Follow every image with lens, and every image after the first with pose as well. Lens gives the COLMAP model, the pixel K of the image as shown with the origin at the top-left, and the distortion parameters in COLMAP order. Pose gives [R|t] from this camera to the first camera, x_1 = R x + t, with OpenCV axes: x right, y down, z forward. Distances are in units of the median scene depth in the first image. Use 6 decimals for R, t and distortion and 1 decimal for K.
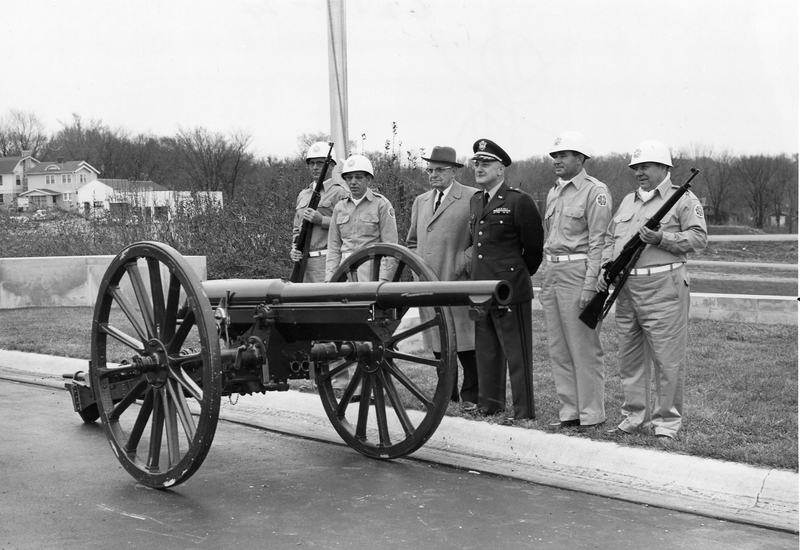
lens RADIAL K [[1200.7, 0, 400.0], [0, 1200.7, 275.0], [0, 0, 1]] dist [-0.031697, -0.115747]
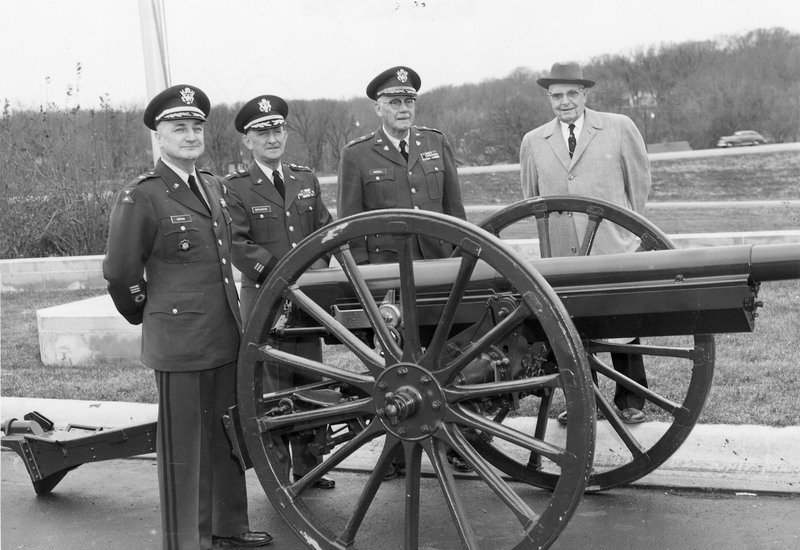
lens RADIAL K [[1200.7, 0, 400.0], [0, 1200.7, 275.0], [0, 0, 1]] dist [-0.031697, -0.115747]
pose [[0.906813, -0.073311, 0.415110, -0.415679], [0.058759, 0.997130, 0.047739, -0.019123], [-0.417418, -0.018899, 0.908518, 0.399624]]
